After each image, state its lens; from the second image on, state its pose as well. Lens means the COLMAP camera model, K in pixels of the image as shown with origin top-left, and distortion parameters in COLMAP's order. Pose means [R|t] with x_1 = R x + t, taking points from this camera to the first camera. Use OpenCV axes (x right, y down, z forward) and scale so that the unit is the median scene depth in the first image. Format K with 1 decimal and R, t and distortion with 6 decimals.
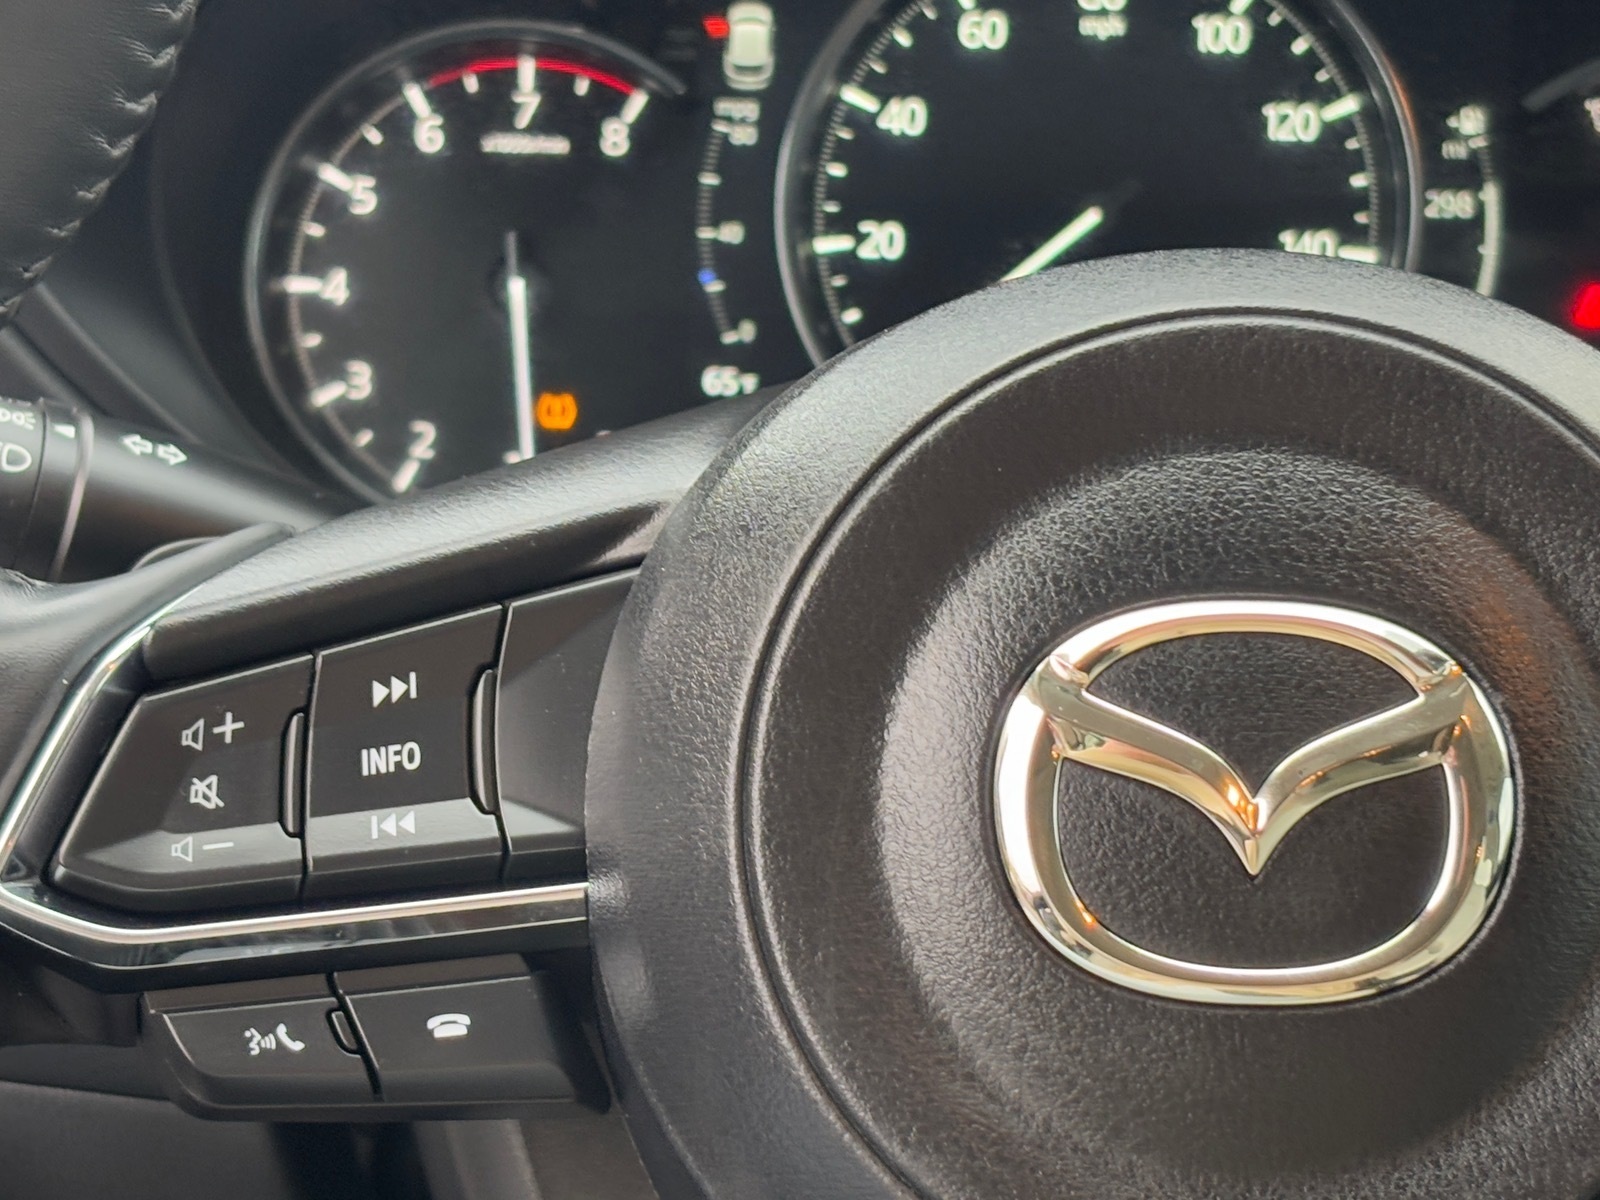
lens RADIAL K [[3723.0, 0, 740.7], [0, 3723.0, 634.9], [0, 0, 1]] dist [0.142297, 0.000000]
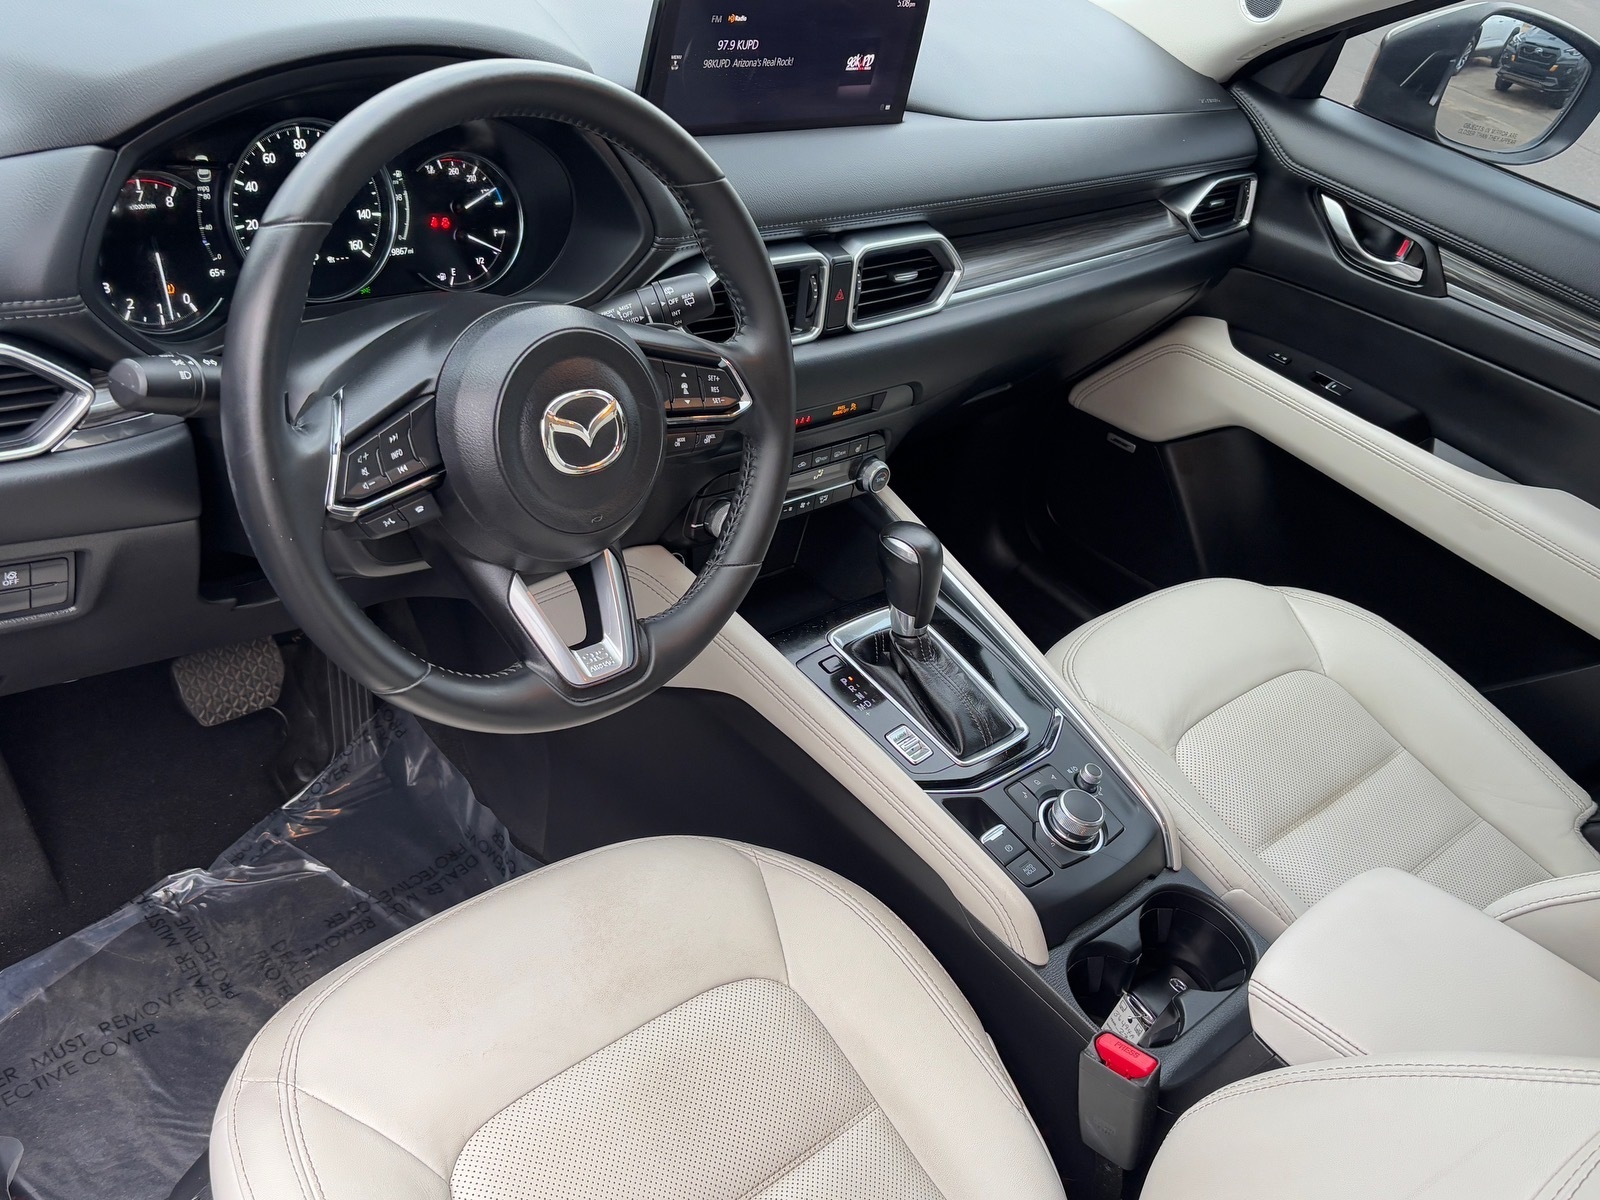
lens RADIAL K [[1480.8, 0, 803.9], [0, 1480.8, 613.0], [0, 0, 1]] dist [0.010298, 0.000000]
pose [[0.681333, -0.295394, 0.669722, -0.633927], [0.019782, 0.922051, 0.386563, -0.293723], [-0.731706, -0.250130, 0.634067, -0.318625]]
